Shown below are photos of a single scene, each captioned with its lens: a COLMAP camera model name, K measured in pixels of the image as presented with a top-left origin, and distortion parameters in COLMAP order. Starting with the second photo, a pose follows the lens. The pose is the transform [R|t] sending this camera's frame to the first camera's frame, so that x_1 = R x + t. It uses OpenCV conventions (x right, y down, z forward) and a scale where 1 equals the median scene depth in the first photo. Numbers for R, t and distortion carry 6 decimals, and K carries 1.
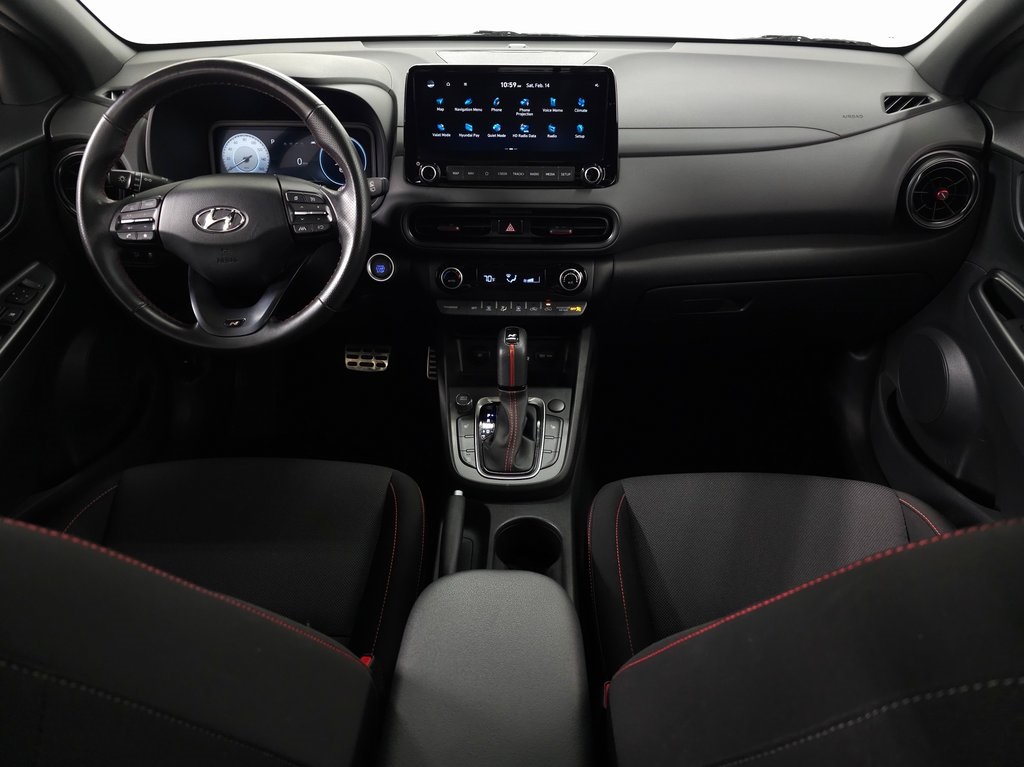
lens RADIAL K [[697.6, 0, 532.7], [0, 697.6, 386.6], [0, 0, 1]] dist [0.036209, -0.049262]
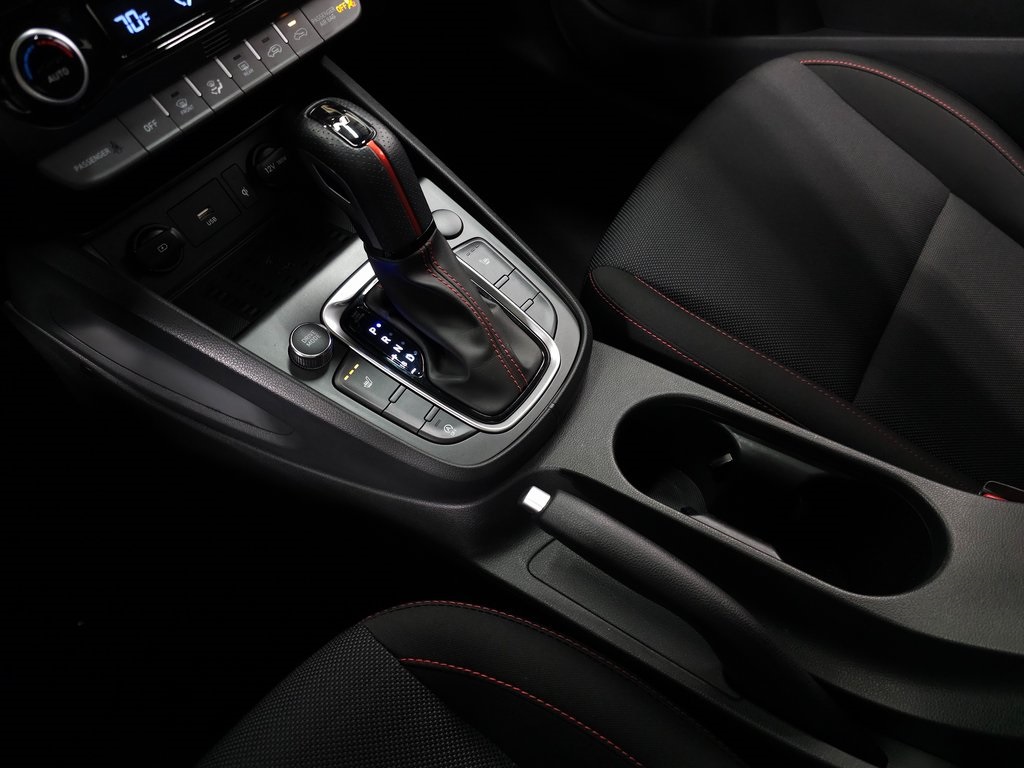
lens RADIAL K [[697.6, 0, 528.0], [0, 697.6, 389.5], [0, 0, 1]] dist [0.036209, -0.049262]
pose [[0.535087, -0.691338, 0.485524, -0.265738], [0.455382, 0.720117, 0.523507, -0.124735], [-0.711554, -0.059023, 0.700148, 0.655500]]
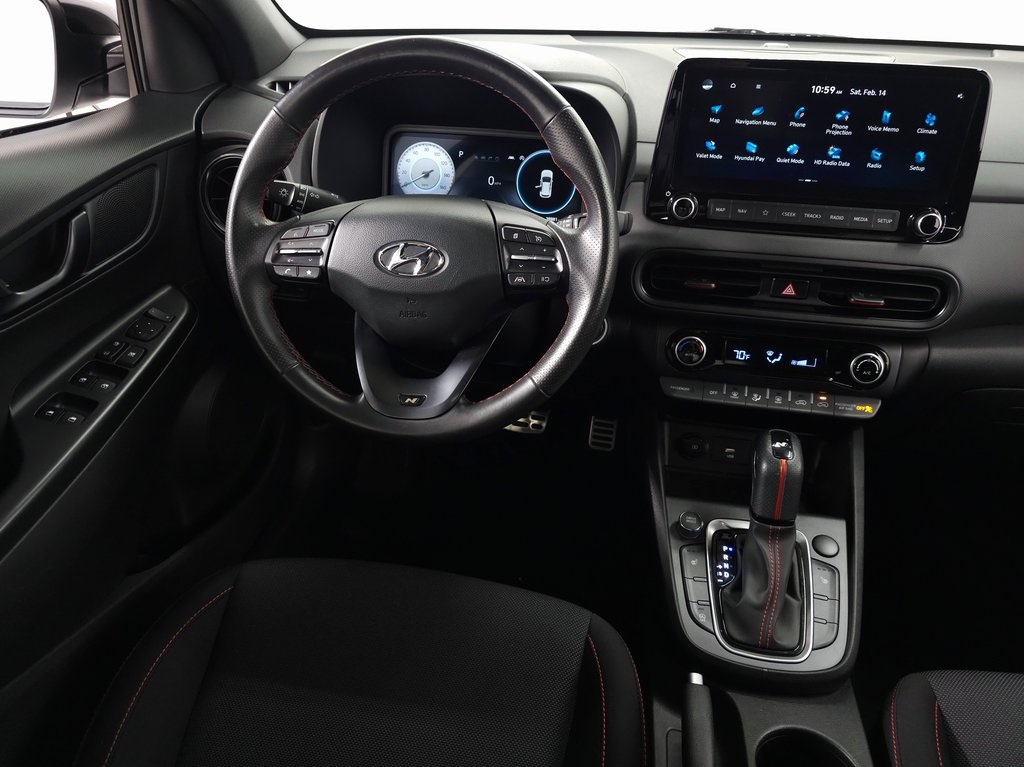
lens RADIAL K [[697.6, 0, 516.5], [0, 697.6, 375.4], [0, 0, 1]] dist [0.036209, -0.049262]
pose [[0.985684, 0.093705, -0.140169, -0.200024], [-0.098883, 0.994634, -0.030424, -0.095315], [0.136566, 0.043849, 0.989660, 0.274261]]
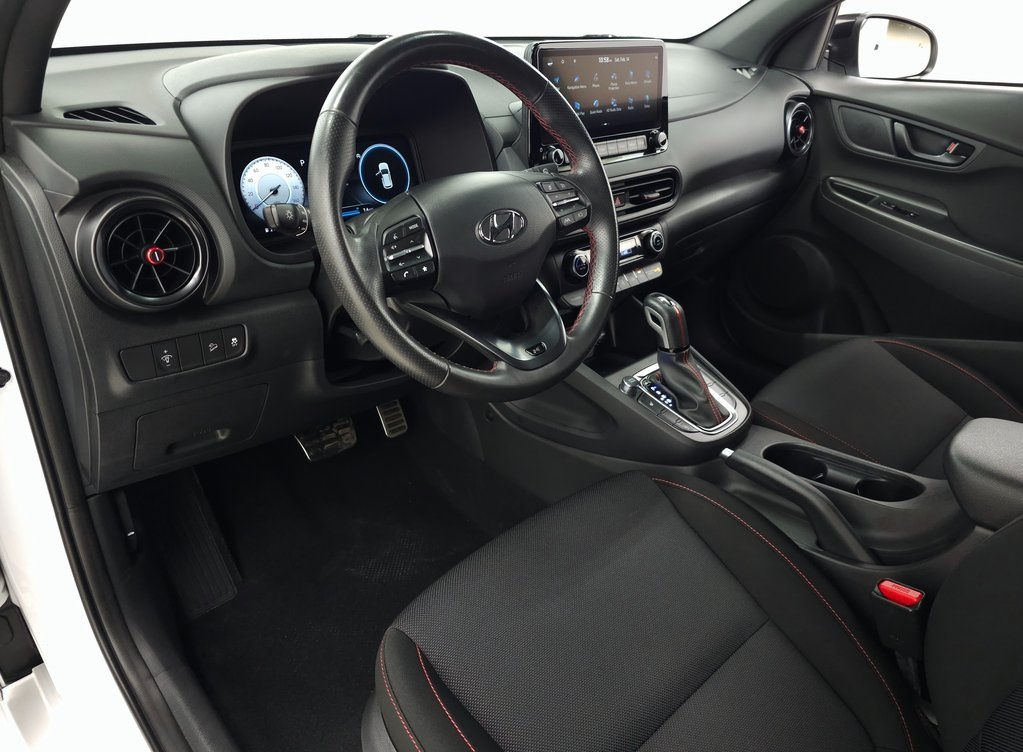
lens RADIAL K [[707.0, 0, 532.1], [0, 707.0, 379.0], [0, 0, 1]] dist [0.005963, -0.016279]
pose [[0.705489, -0.321362, 0.631674, -0.859111], [0.368939, 0.927526, 0.059824, -0.099044], [-0.605119, 0.190844, 0.772922, 0.347604]]
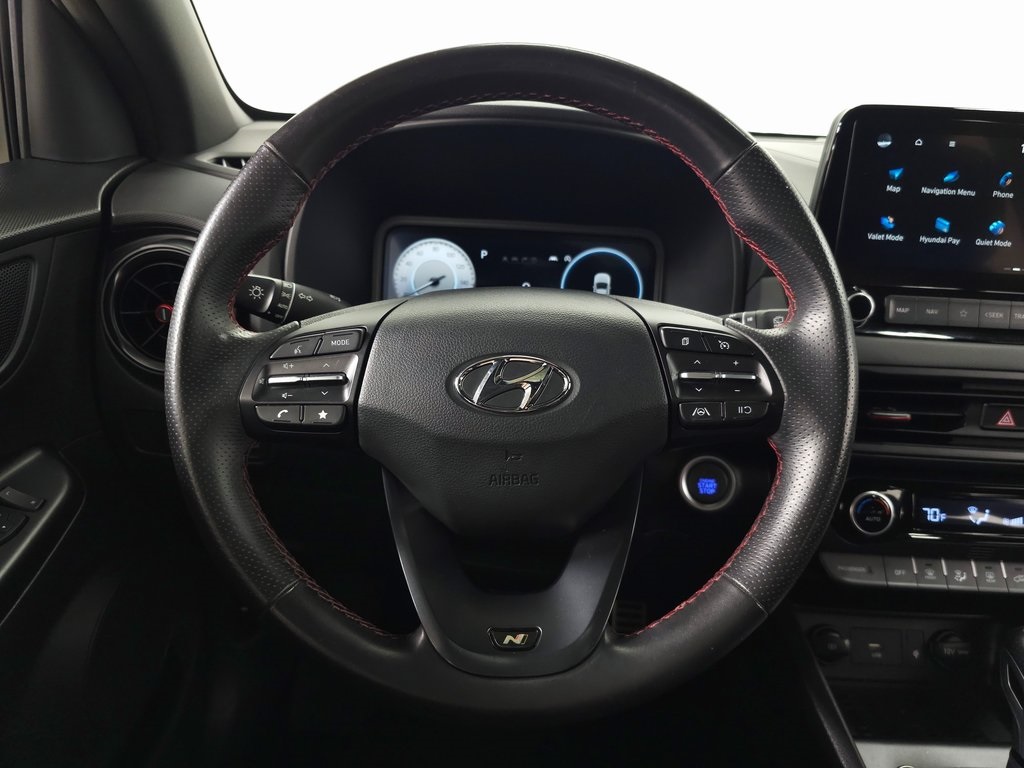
lens RADIAL K [[697.6, 0, 511.8], [0, 697.6, 380.0], [0, 0, 1]] dist [0.036209, -0.049262]
pose [[0.999233, 0.038601, 0.006589, -0.396065], [-0.035863, 0.969644, -0.241878, -0.123713], [-0.015726, 0.241456, 0.970284, 0.527015]]
